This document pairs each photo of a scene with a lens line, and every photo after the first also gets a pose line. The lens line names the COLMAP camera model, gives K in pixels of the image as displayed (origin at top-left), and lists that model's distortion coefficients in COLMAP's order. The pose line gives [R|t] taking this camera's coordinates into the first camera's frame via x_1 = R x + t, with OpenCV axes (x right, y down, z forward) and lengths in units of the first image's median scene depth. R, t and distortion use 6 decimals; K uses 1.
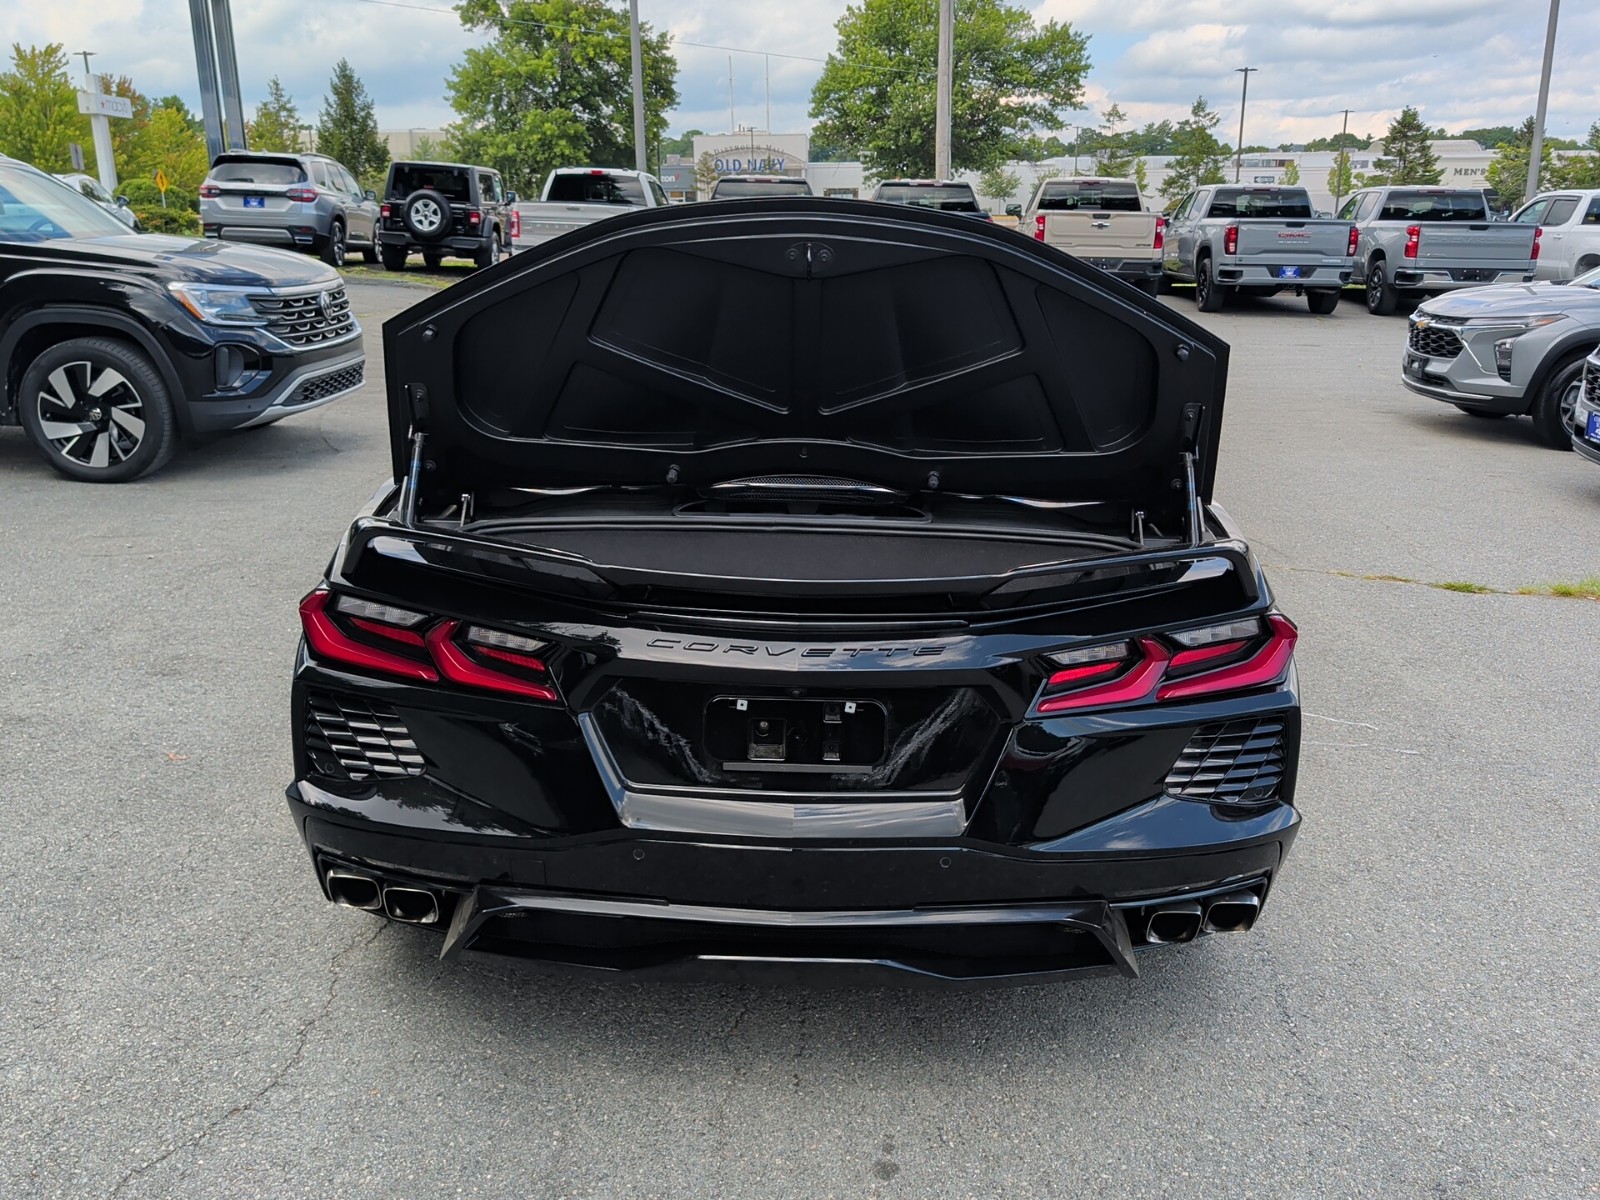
lens RADIAL K [[1353.2, 0, 808.9], [0, 1353.2, 601.3], [0, 0, 1]] dist [-0.004488, 0.008360]
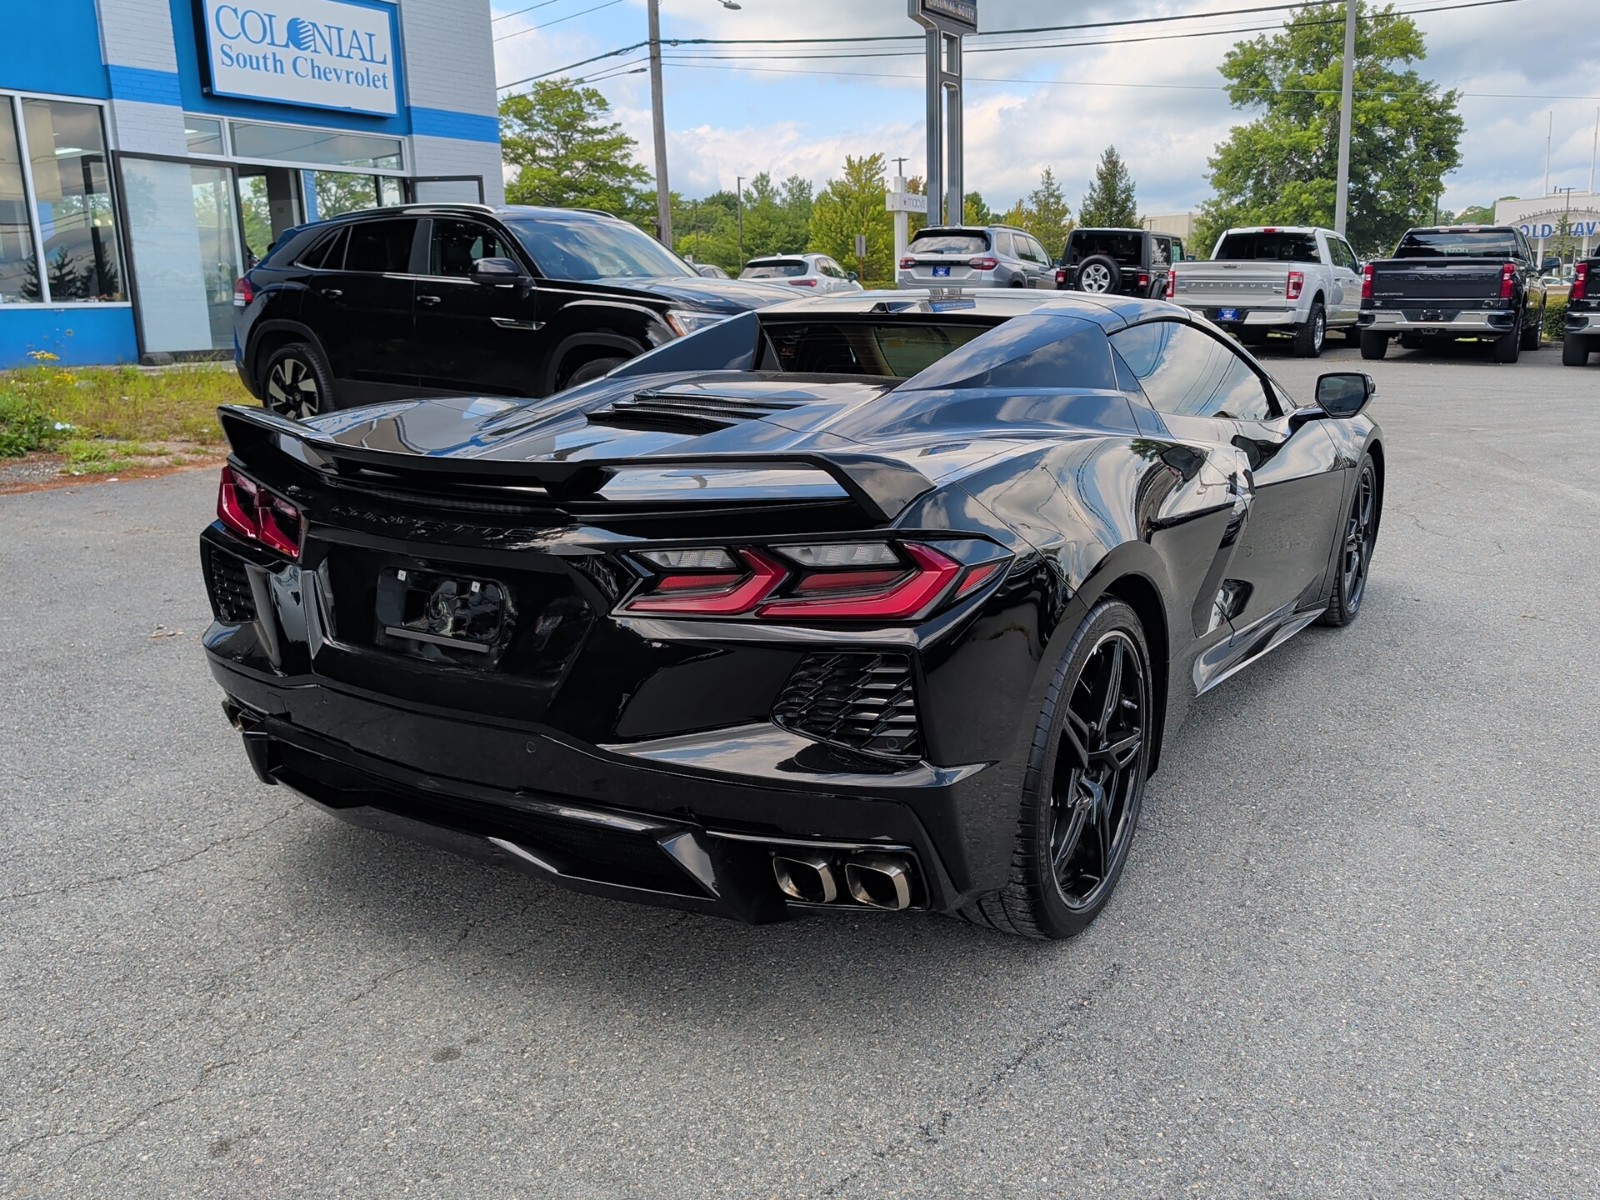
lens RADIAL K [[1353.2, 0, 808.9], [0, 1353.2, 601.3], [0, 0, 1]] dist [-0.004488, 0.008360]
pose [[0.853738, 0.093833, -0.512179, 0.078883], [-0.122680, 0.992186, -0.022721, 0.007748], [0.506045, 0.082232, 0.858578, 0.024784]]
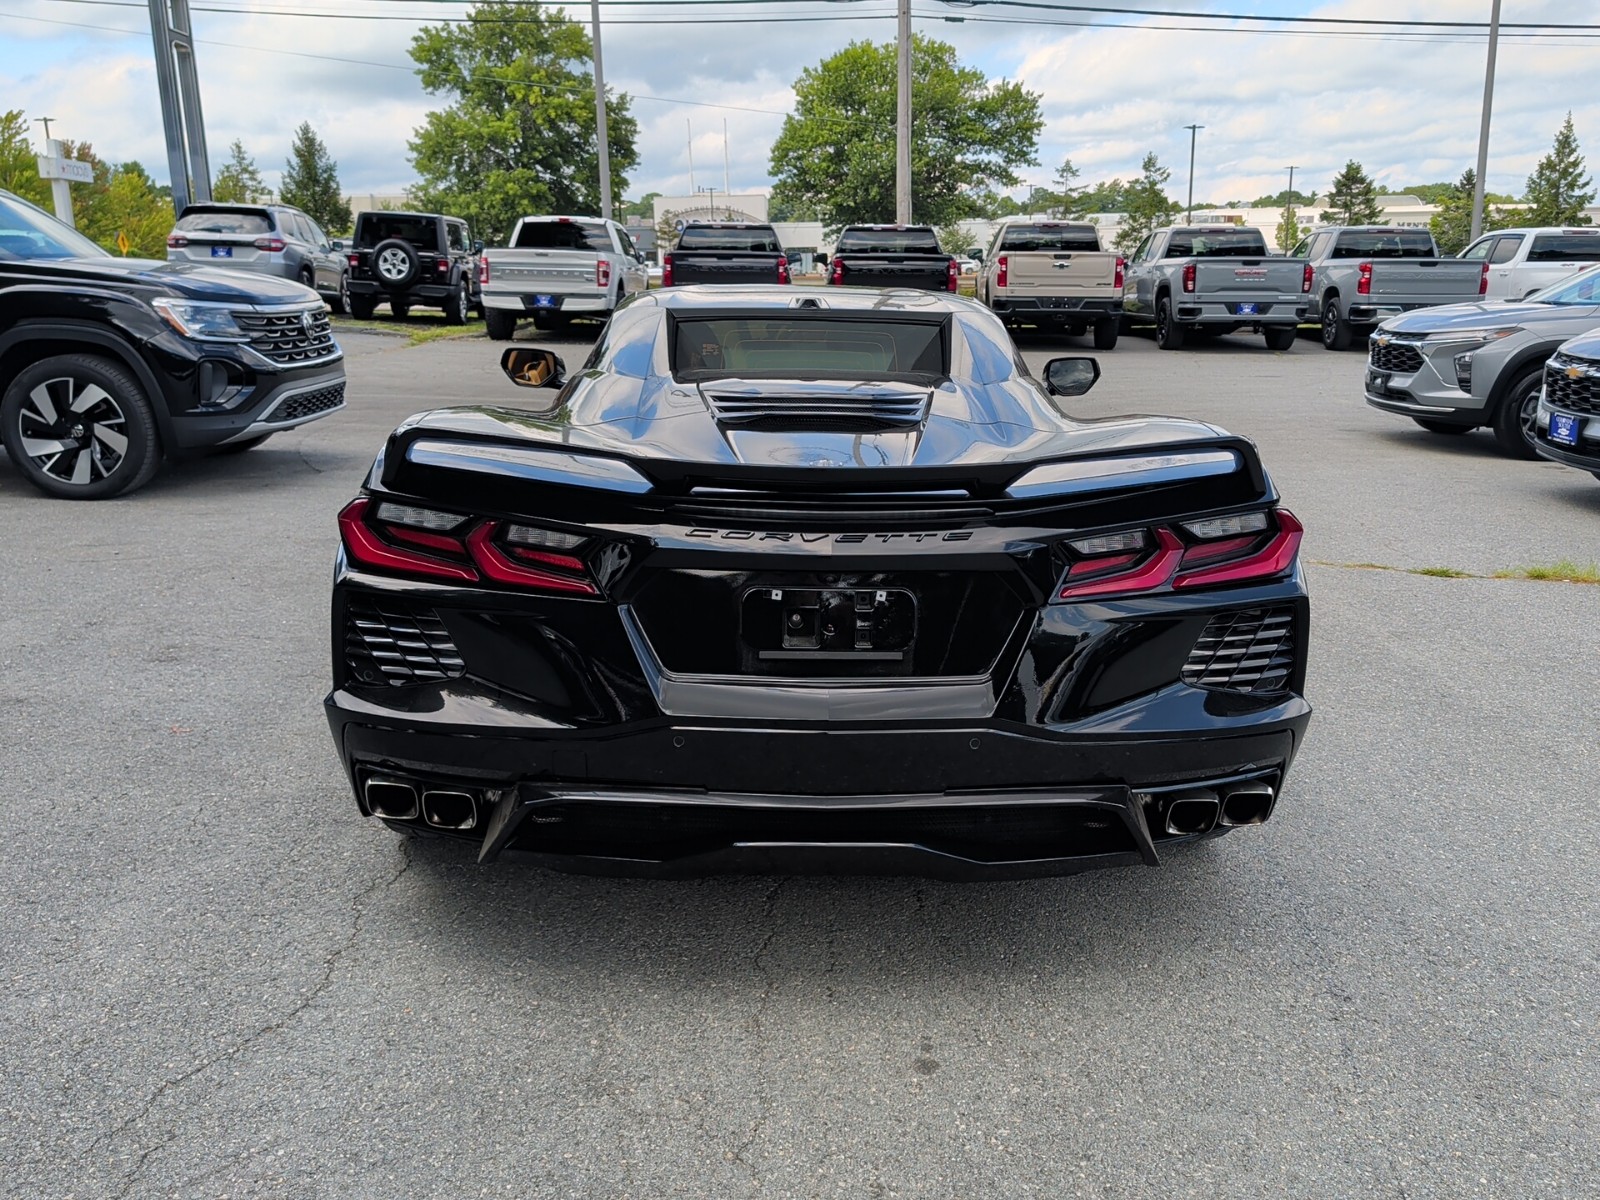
lens RADIAL K [[1348.5, 0, 807.2], [0, 1348.5, 606.1], [0, 0, 1]] dist [0.002816, -0.003893]
pose [[0.999549, -0.016058, 0.025362, -0.005280], [0.017011, 0.999139, -0.037849, 0.011977], [-0.024733, 0.038263, 0.998962, -0.000994]]
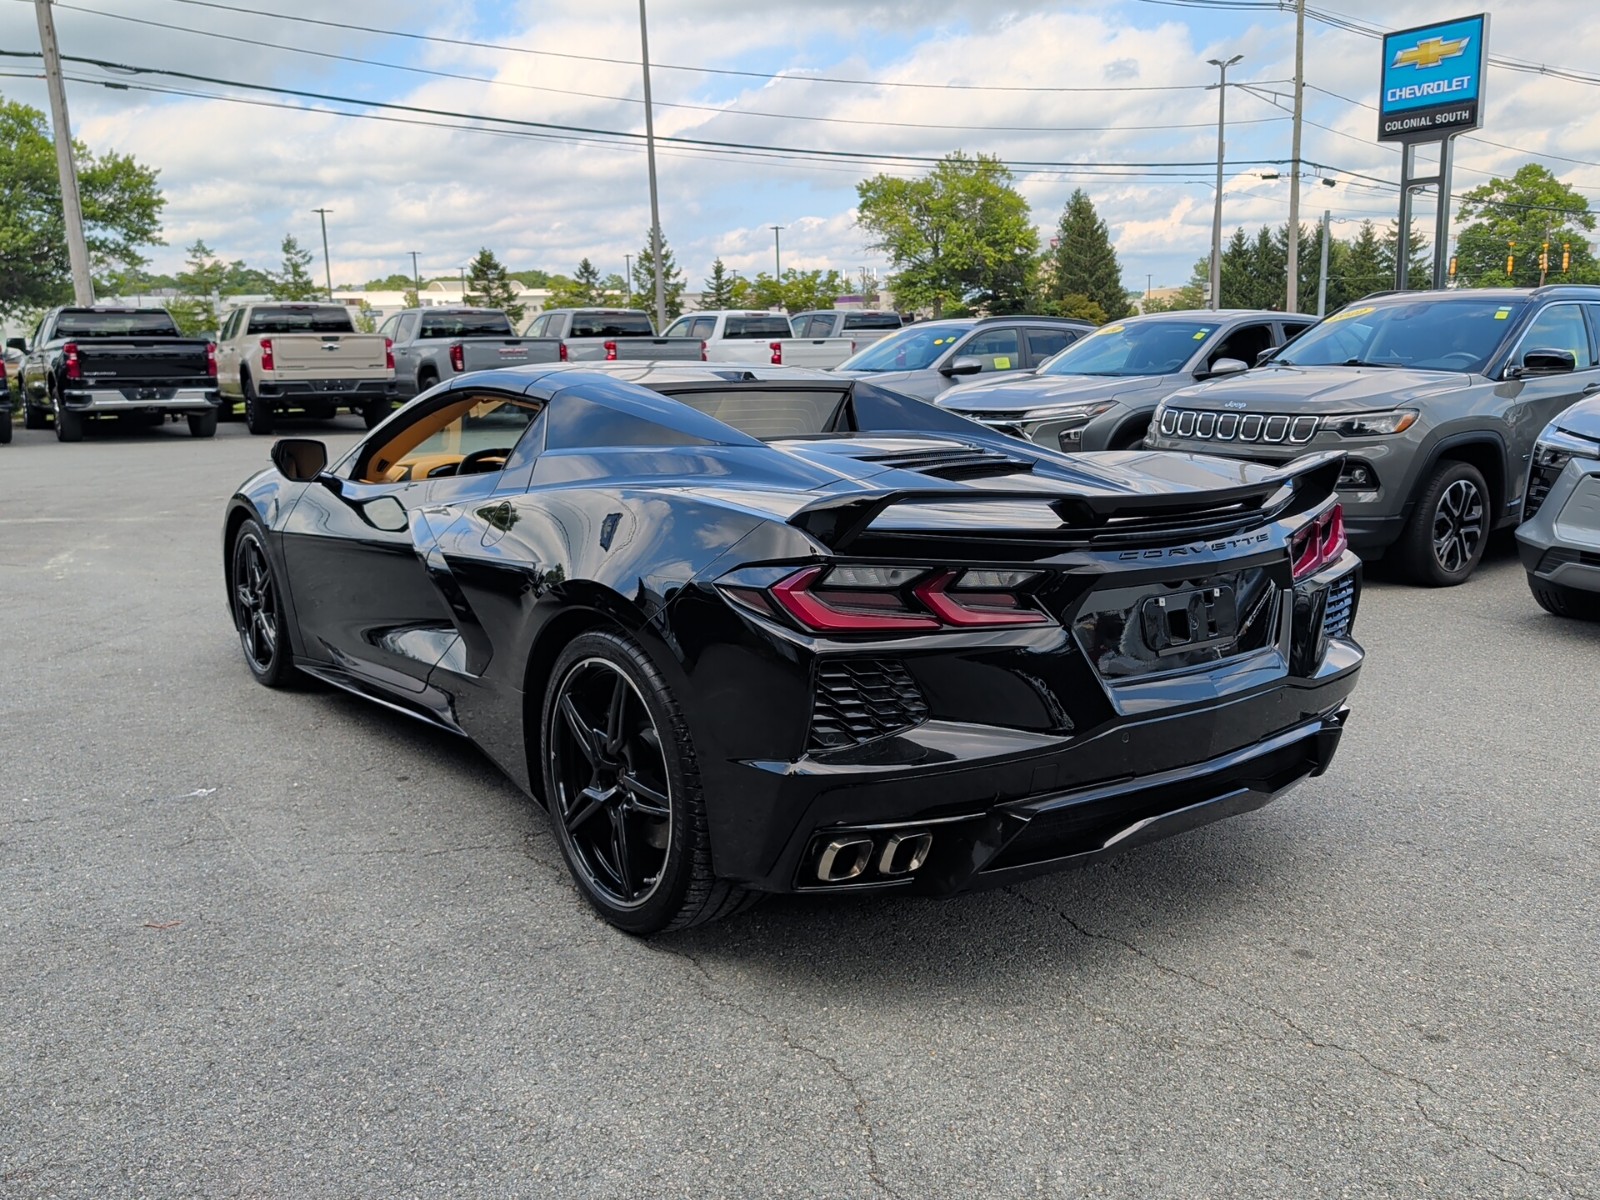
lens RADIAL K [[1353.2, 0, 808.9], [0, 1353.2, 601.3], [0, 0, 1]] dist [-0.004488, 0.008360]
pose [[0.794143, -0.135280, 0.592483, -0.104318], [0.192044, 0.980816, -0.033462, 0.005006], [-0.576590, 0.140356, 0.804888, 0.020075]]
